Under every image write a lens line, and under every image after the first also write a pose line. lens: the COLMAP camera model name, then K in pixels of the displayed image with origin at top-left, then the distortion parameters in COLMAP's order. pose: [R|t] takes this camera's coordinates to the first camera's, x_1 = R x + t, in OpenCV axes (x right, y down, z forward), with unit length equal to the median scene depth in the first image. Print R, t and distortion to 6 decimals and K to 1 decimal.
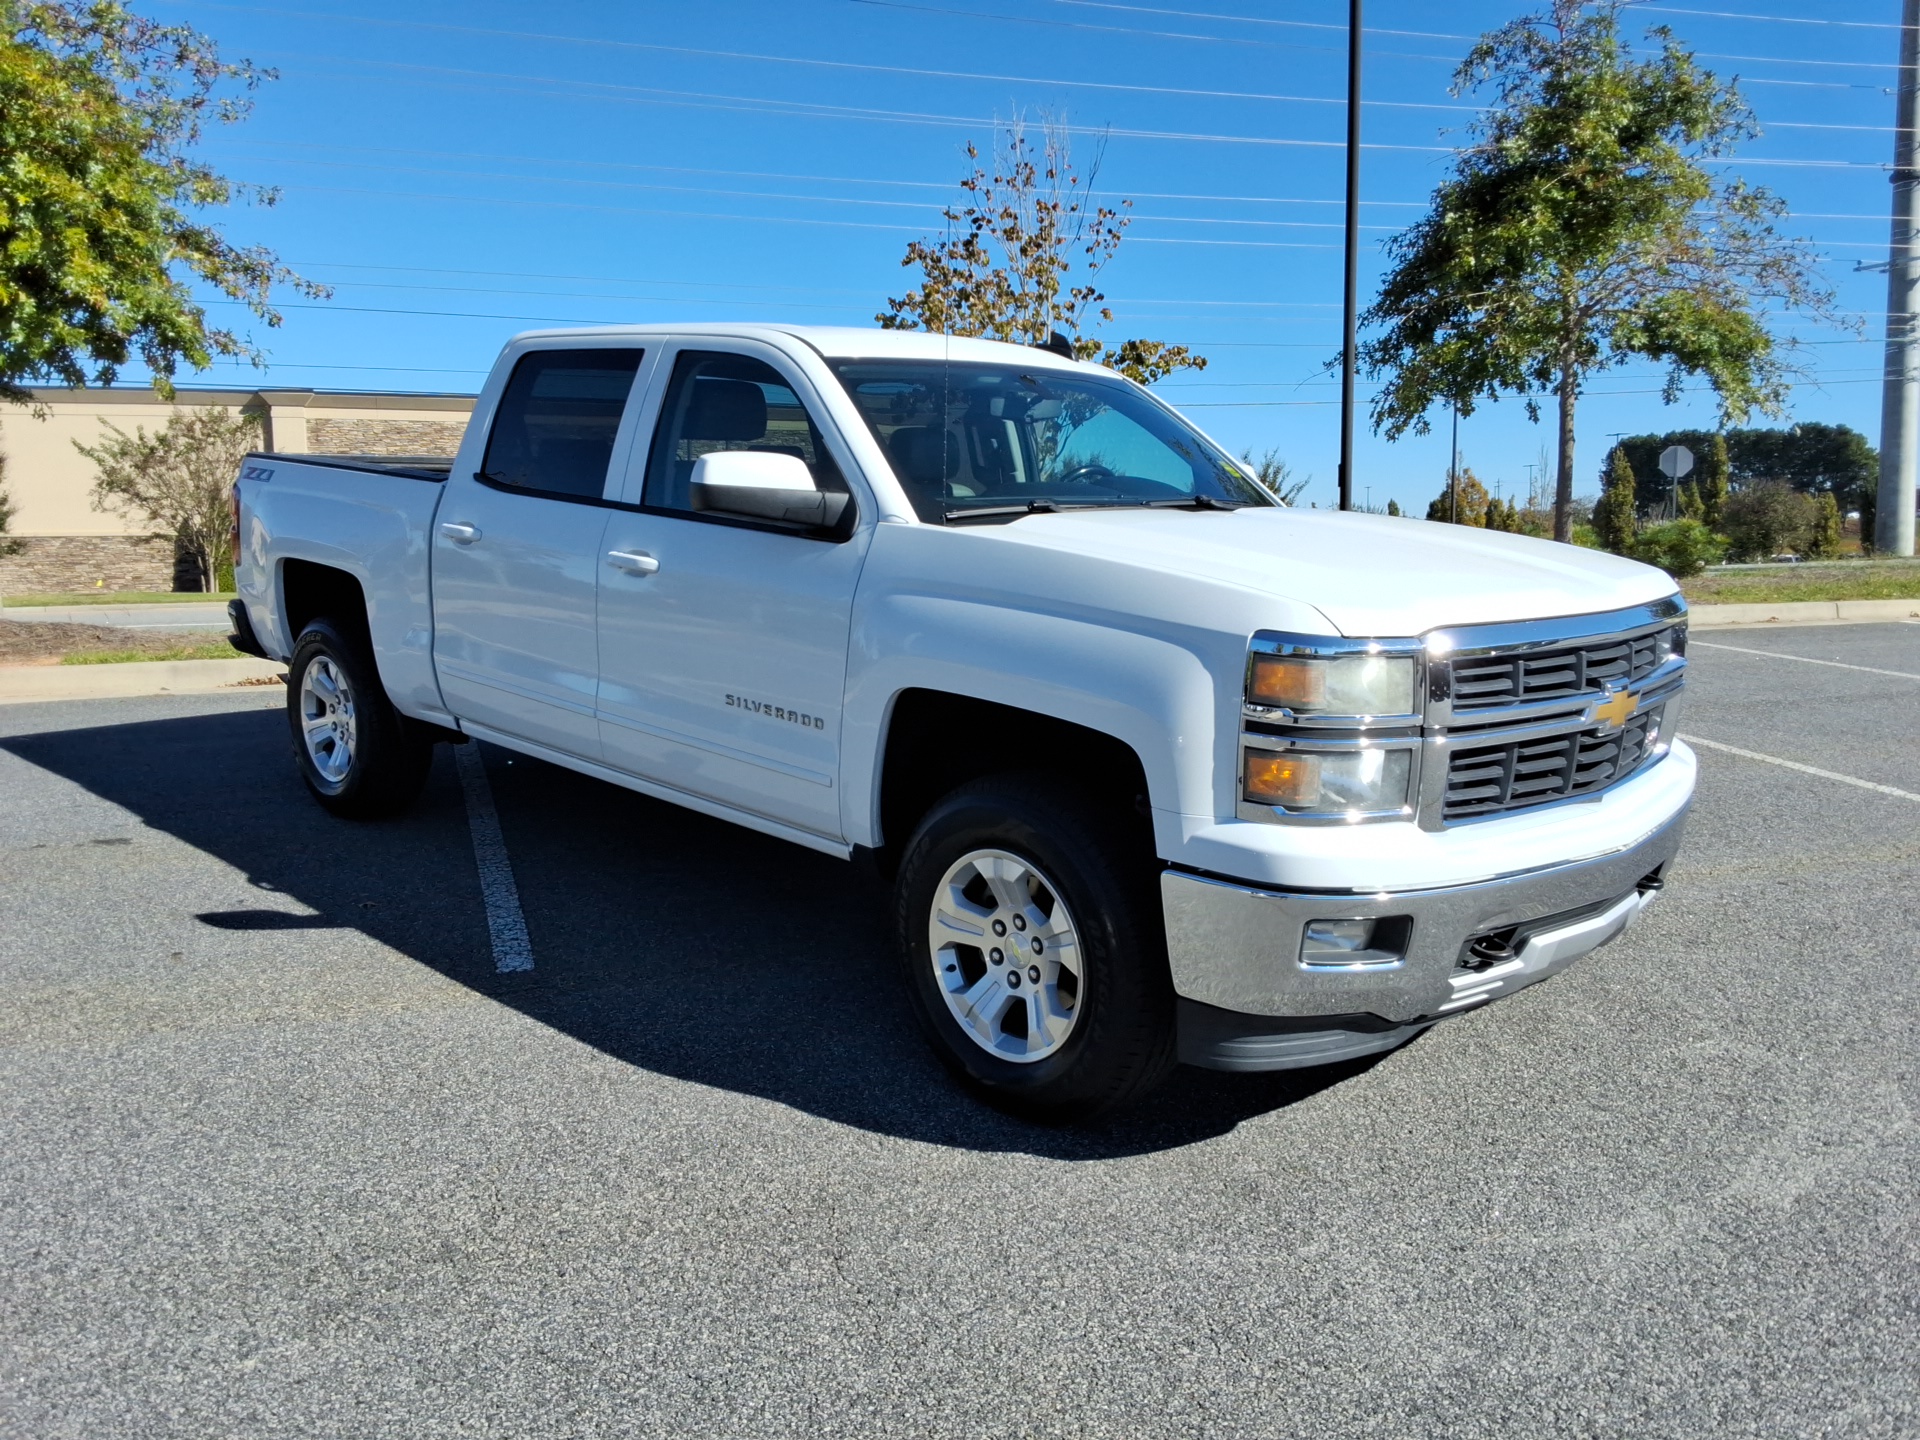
lens RADIAL K [[1540.9, 0, 969.0], [0, 1540.9, 732.8], [0, 0, 1]] dist [0.106731, -0.166457]
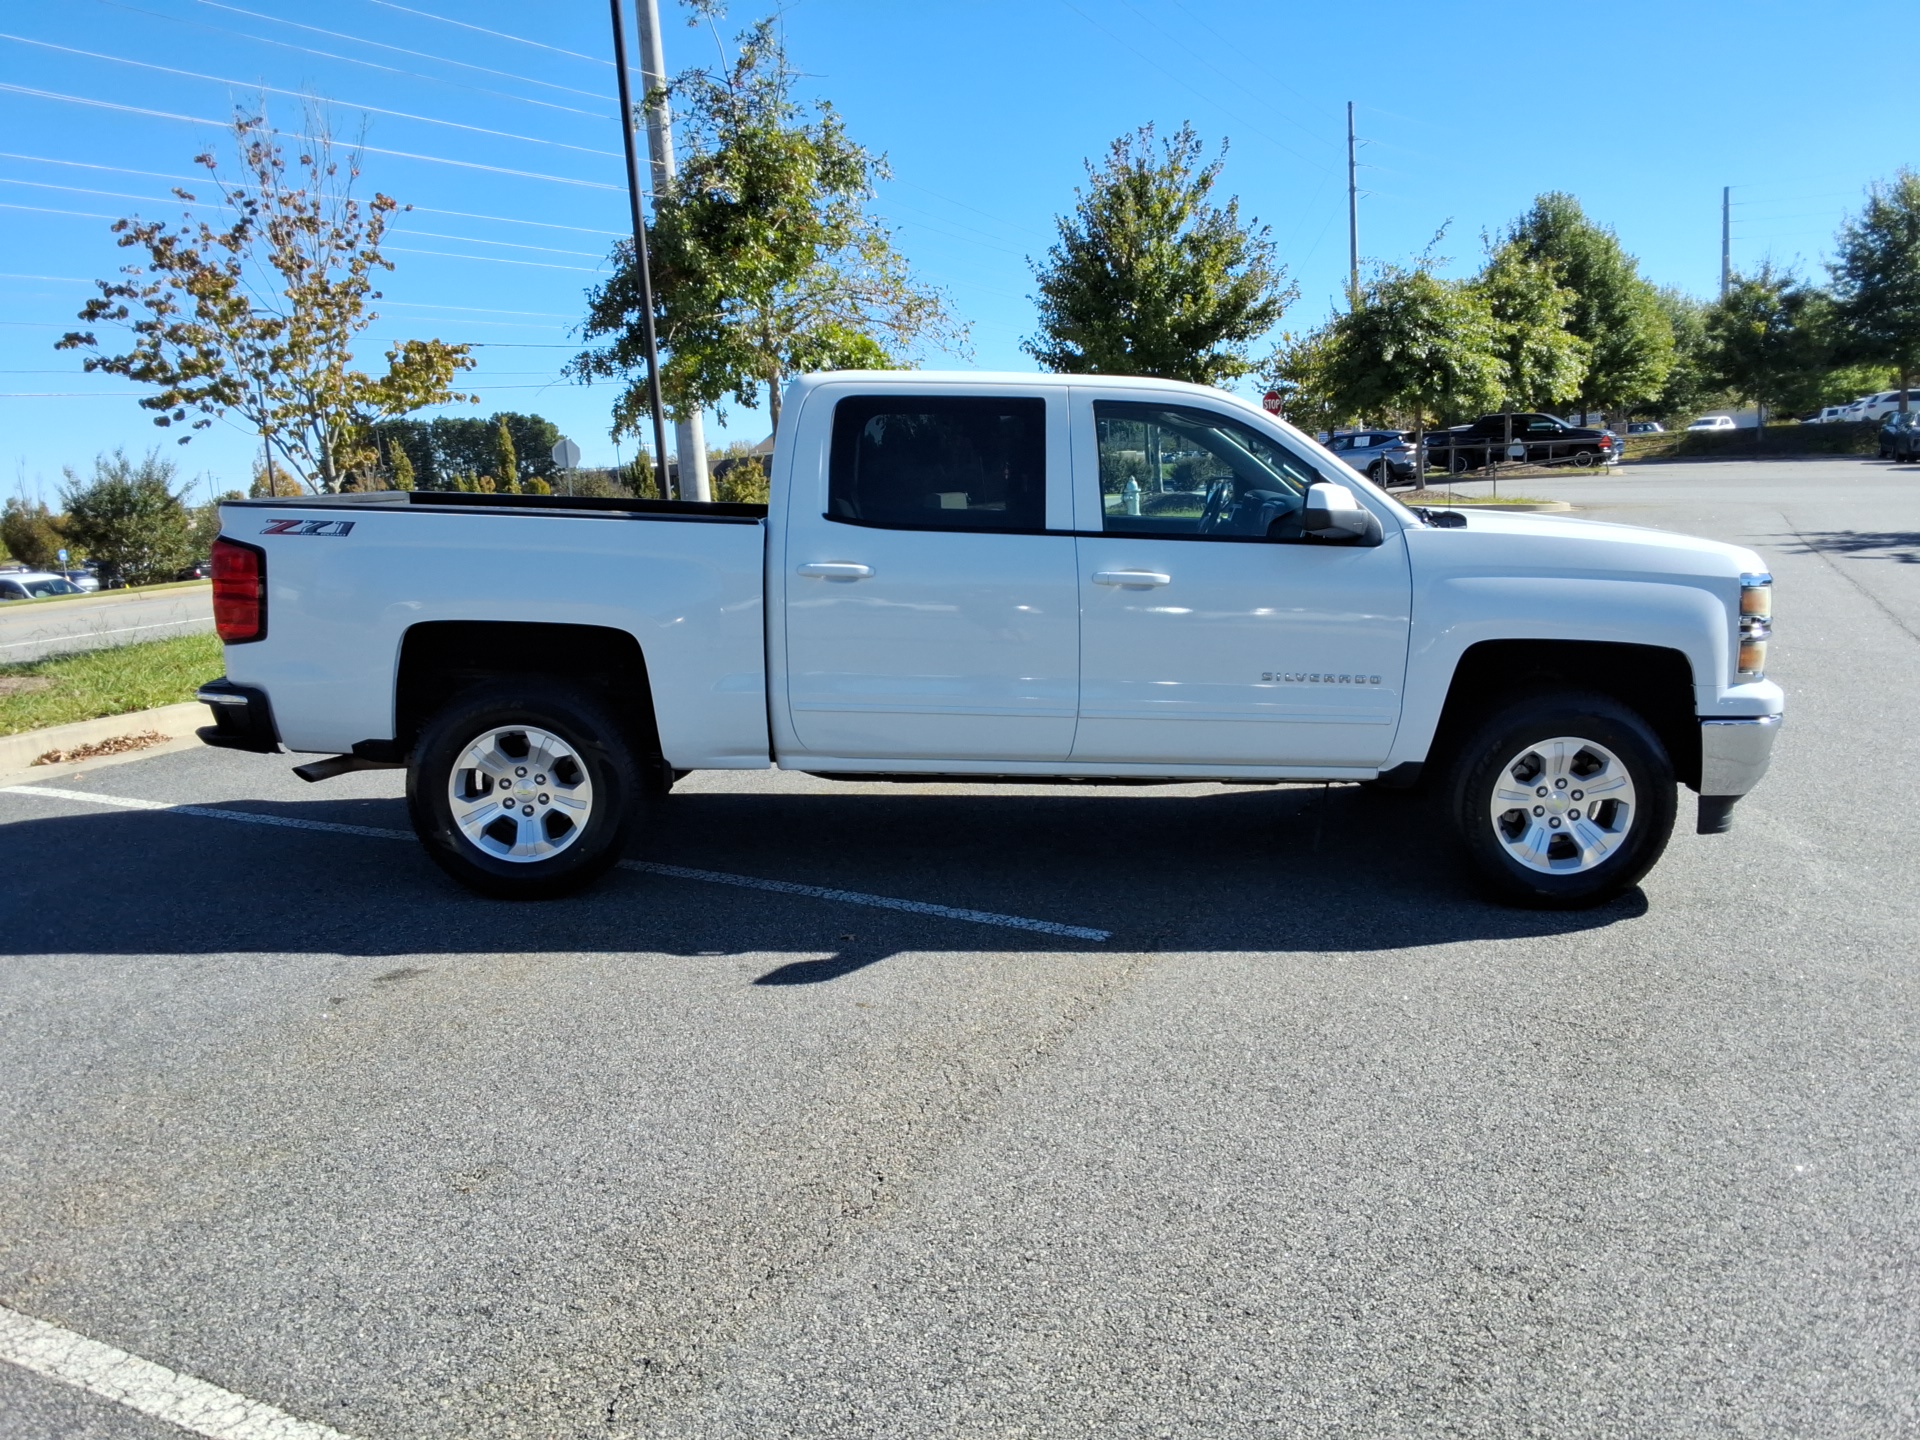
lens RADIAL K [[1540.9, 0, 960.0], [0, 1540.9, 738.3], [0, 0, 1]] dist [0.106731, -0.166457]
pose [[0.694743, -0.149988, 0.703445, -1.105177], [0.141627, 0.987395, 0.070657, -0.087279], [-0.705176, 0.050538, 0.707229, 0.243241]]
